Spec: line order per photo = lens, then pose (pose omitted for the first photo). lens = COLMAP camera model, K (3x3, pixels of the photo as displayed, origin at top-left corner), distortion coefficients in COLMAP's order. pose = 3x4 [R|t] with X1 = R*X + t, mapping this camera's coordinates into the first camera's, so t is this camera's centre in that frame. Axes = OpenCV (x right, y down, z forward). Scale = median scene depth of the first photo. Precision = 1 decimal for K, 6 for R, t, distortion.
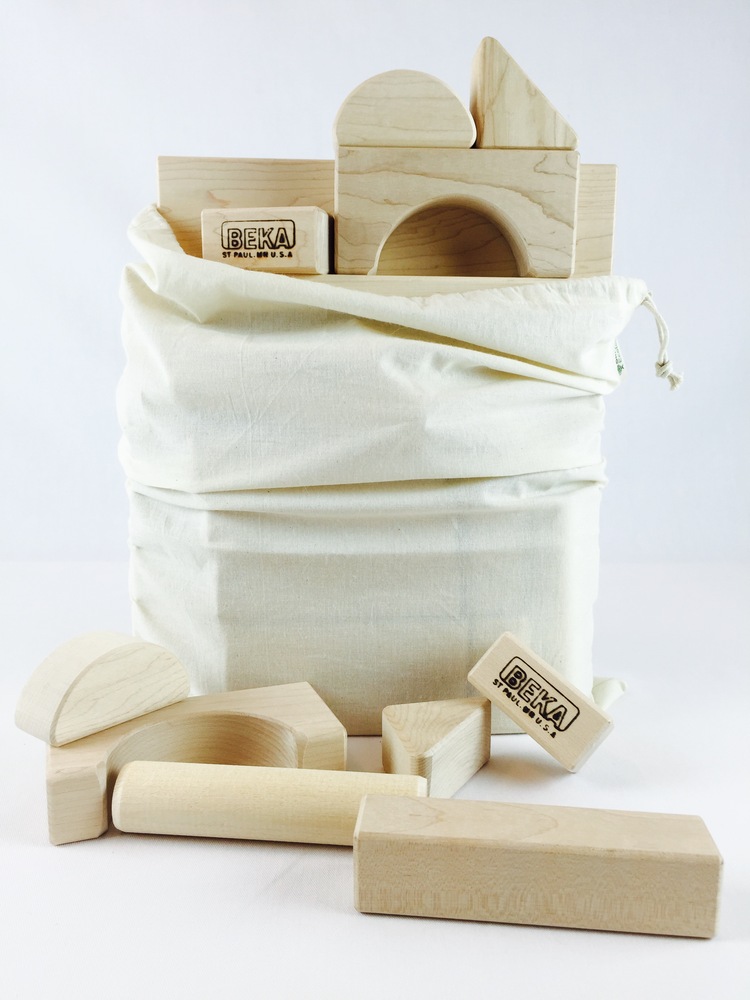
lens RADIAL K [[826.9, 0, 375.0], [0, 826.9, 500.0], [0, 0, 1]] dist [0.125640, -0.191047]
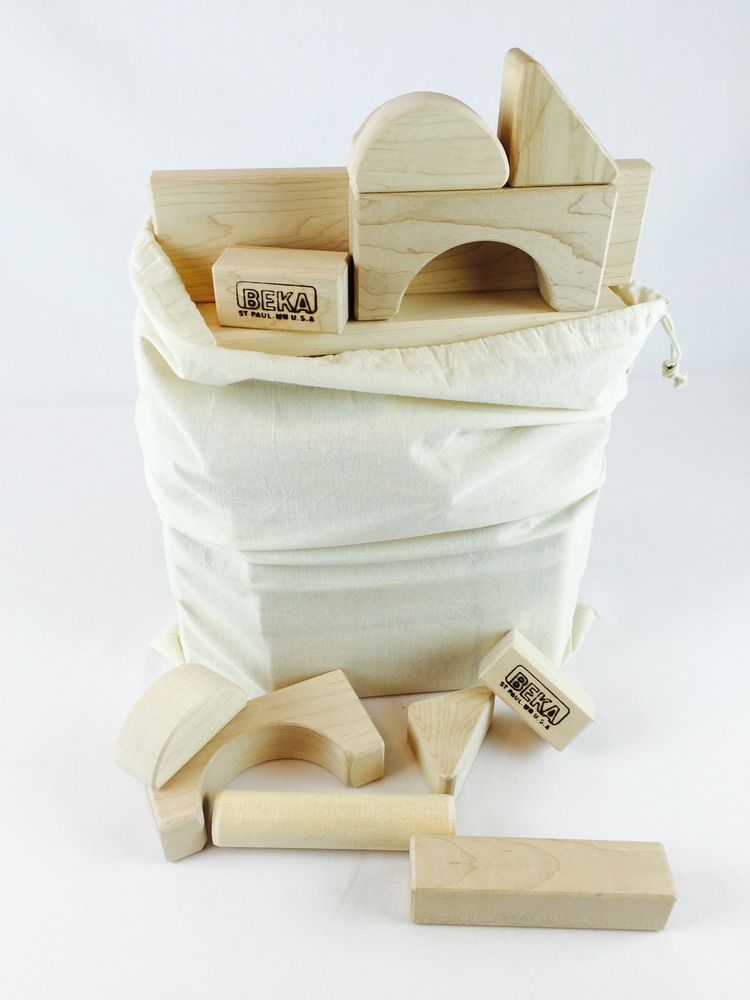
lens RADIAL K [[826.9, 0, 375.0], [0, 826.9, 500.0], [0, 0, 1]] dist [0.125640, -0.191047]
pose [[0.996969, -0.043840, 0.064276, -0.098657], [0.011330, 0.899135, 0.437525, -0.519817], [-0.076974, -0.435471, 0.896906, 0.043029]]
